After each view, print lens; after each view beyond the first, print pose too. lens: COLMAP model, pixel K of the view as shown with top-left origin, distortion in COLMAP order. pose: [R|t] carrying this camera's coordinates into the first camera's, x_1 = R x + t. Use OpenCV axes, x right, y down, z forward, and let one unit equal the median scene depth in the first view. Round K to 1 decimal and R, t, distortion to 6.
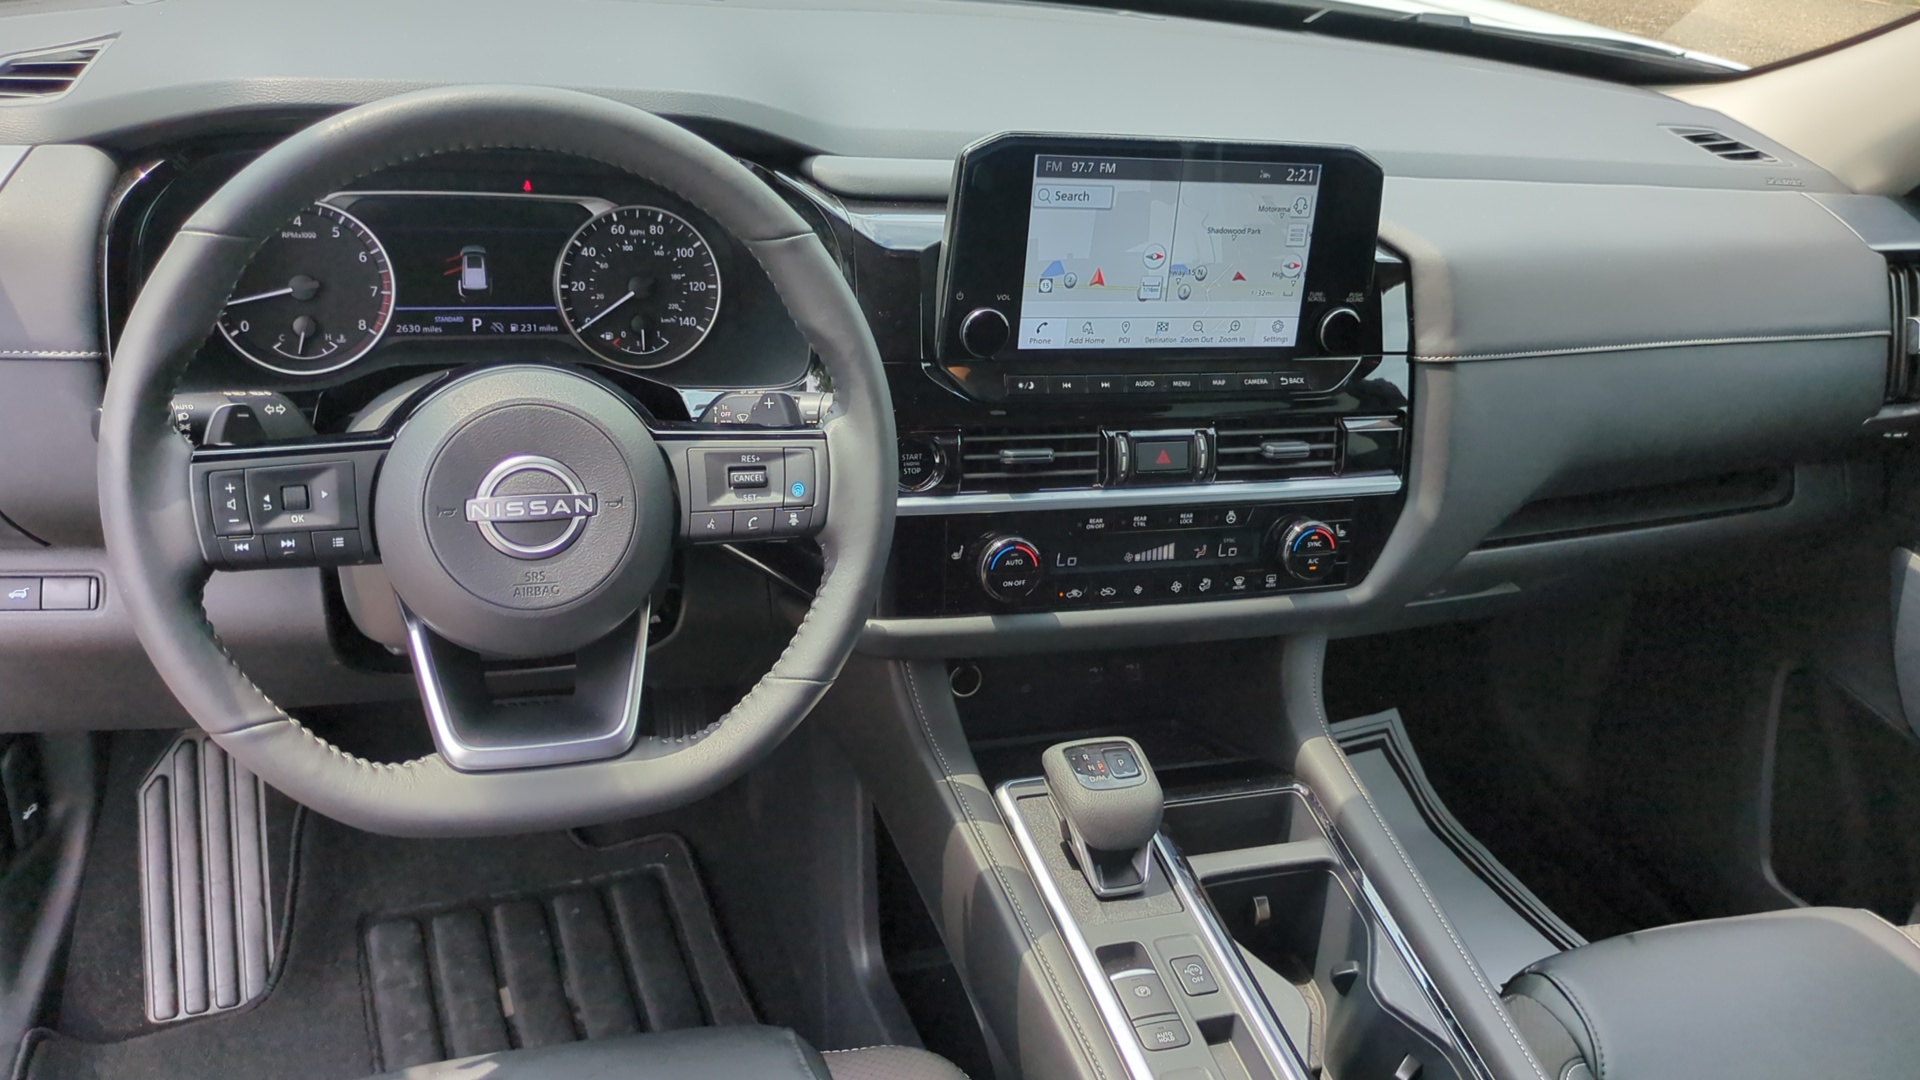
lens RADIAL K [[1594.6, 0, 958.3], [0, 1594.6, 521.8], [0, 0, 1]] dist [0.037653, -0.029194]
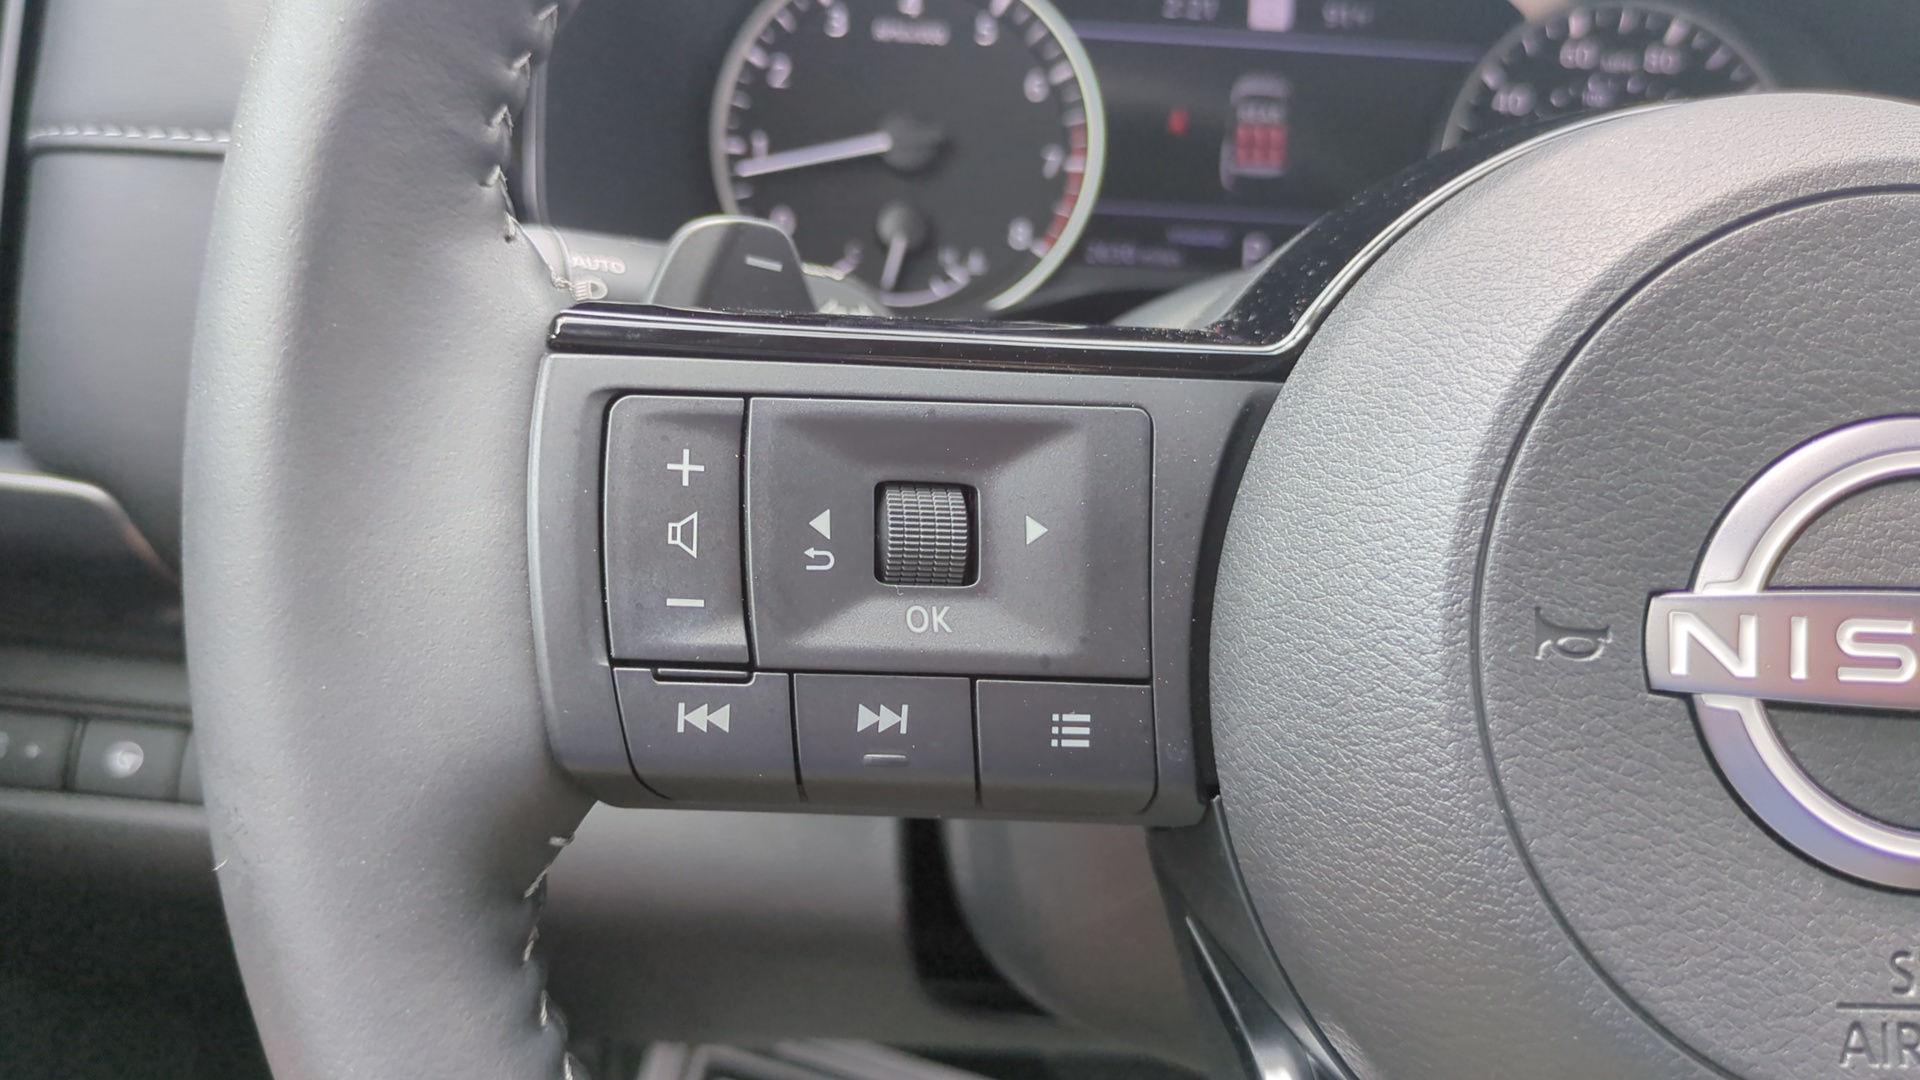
lens RADIAL K [[1594.6, 0, 975.7], [0, 1594.6, 529.9], [0, 0, 1]] dist [0.037653, -0.029194]
pose [[0.957962, 0.057725, -0.281028, -0.244121], [-0.088370, 0.991293, -0.097616, 0.005501], [0.272946, 0.118347, 0.954722, 0.556327]]
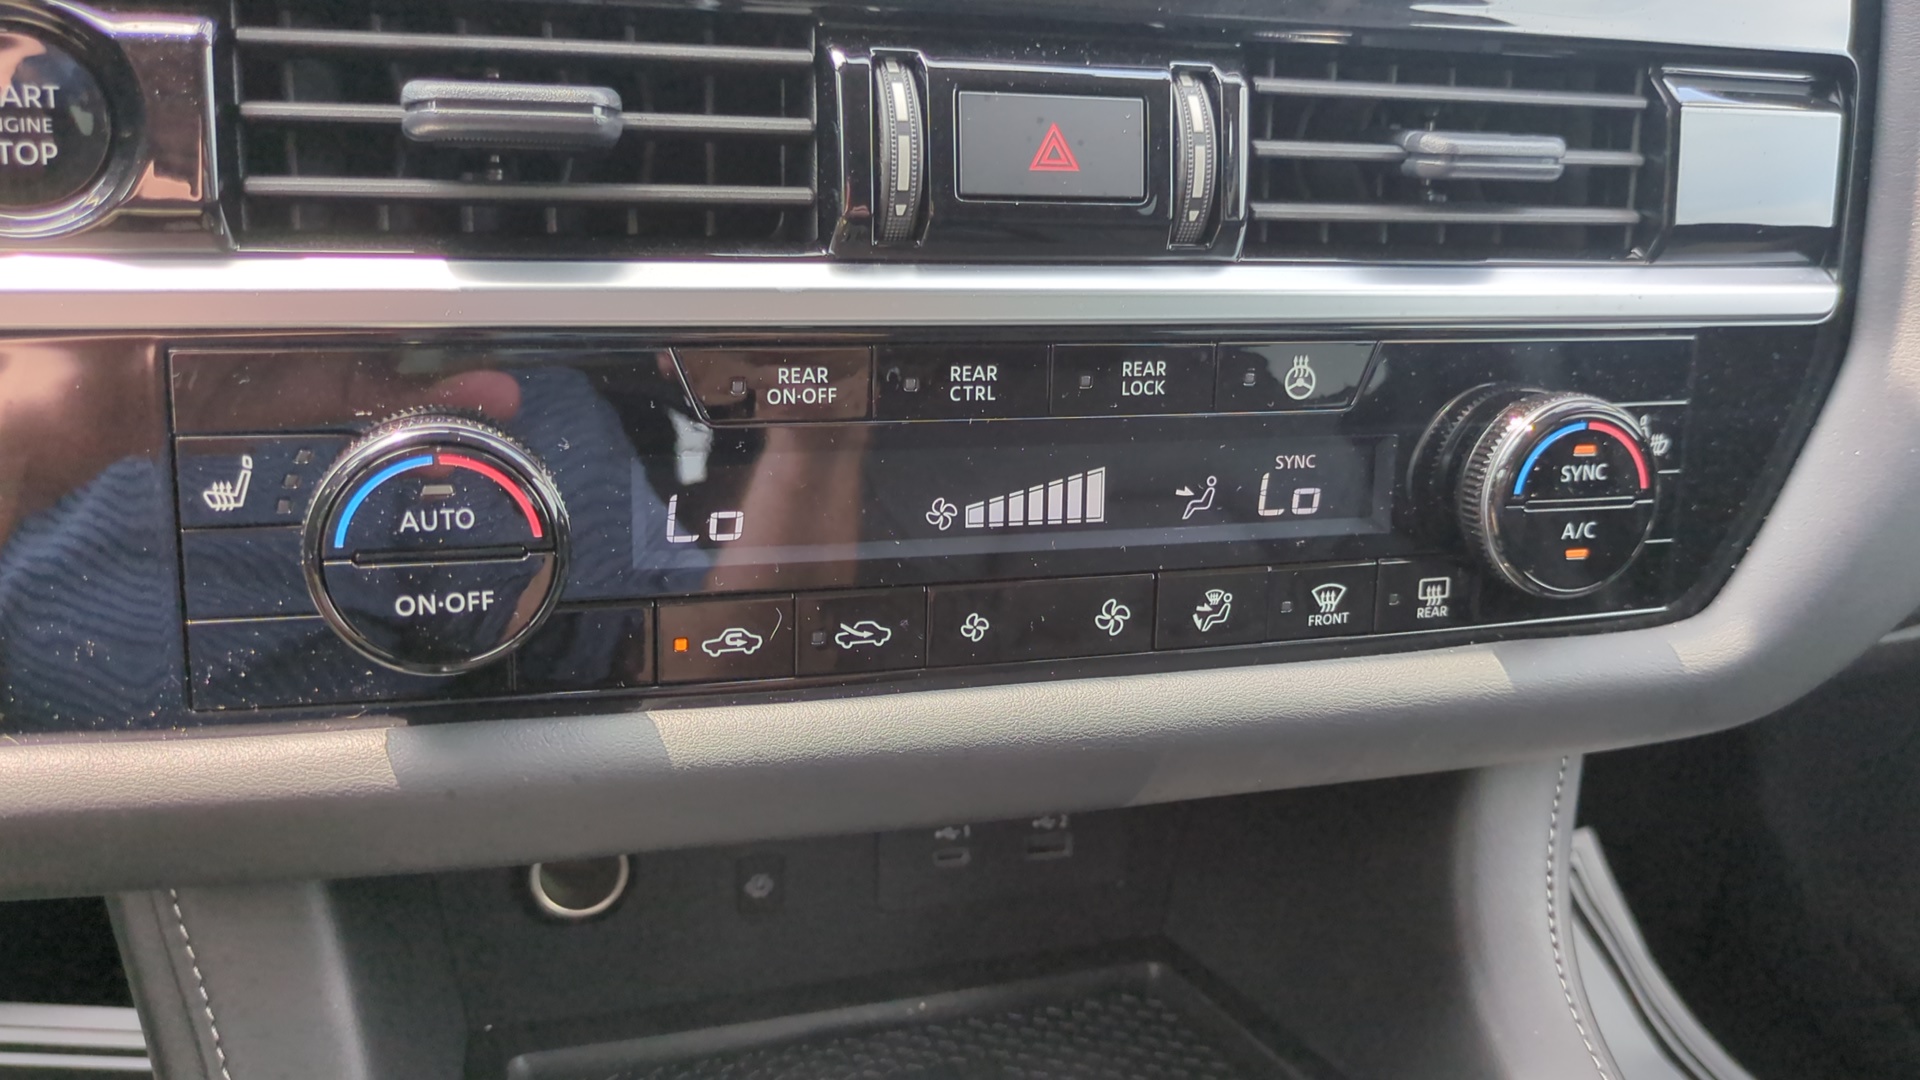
lens RADIAL K [[1594.6, 0, 973.9], [0, 1594.6, 544.2], [0, 0, 1]] dist [0.037653, -0.029194]
pose [[0.999274, -0.004719, -0.037795, 0.123706], [0.004210, 0.999899, -0.013543, 0.031696], [0.037855, 0.013374, 0.999194, 0.715097]]
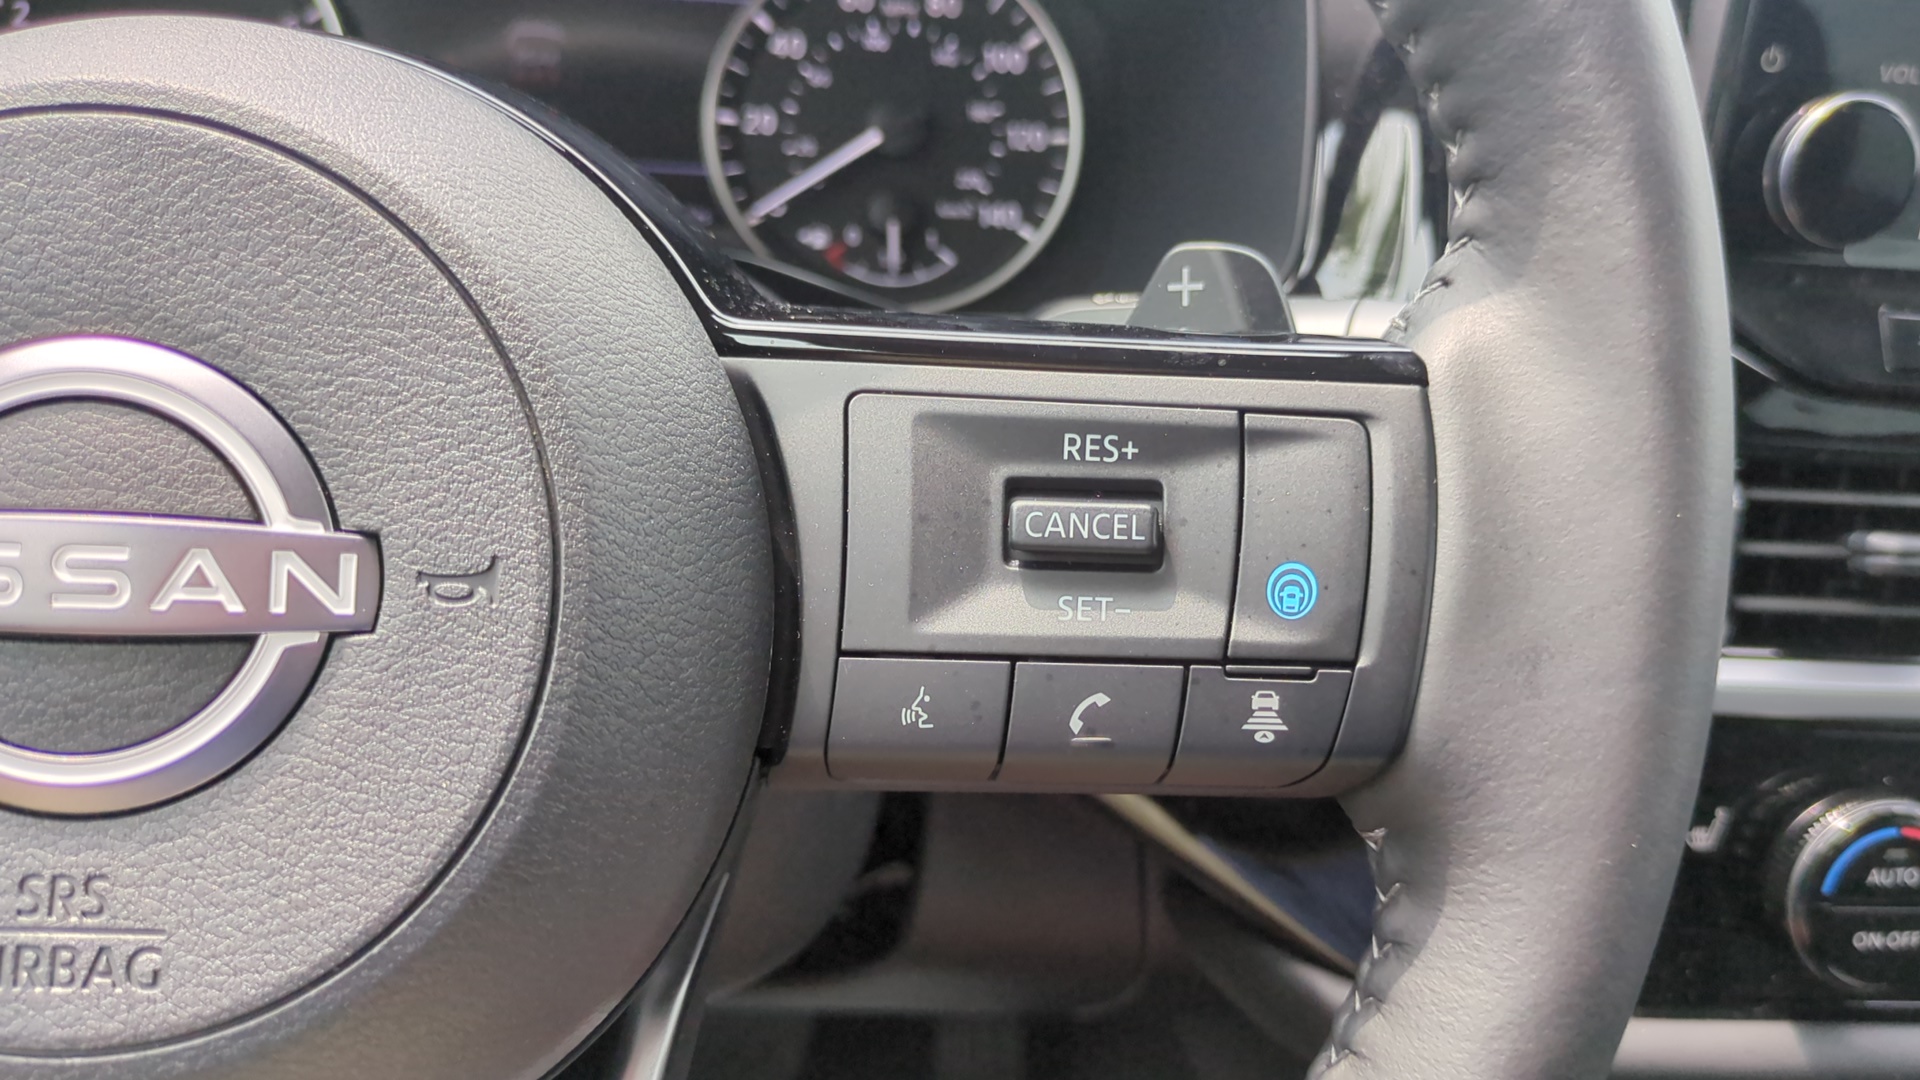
lens RADIAL K [[1594.6, 0, 964.6], [0, 1594.6, 542.6], [0, 0, 1]] dist [0.037653, -0.029194]
pose [[0.970263, 0.058478, -0.234882, -0.073030], [-0.076526, 0.994714, -0.068467, -0.005781], [0.229637, 0.084406, 0.969609, 0.602457]]
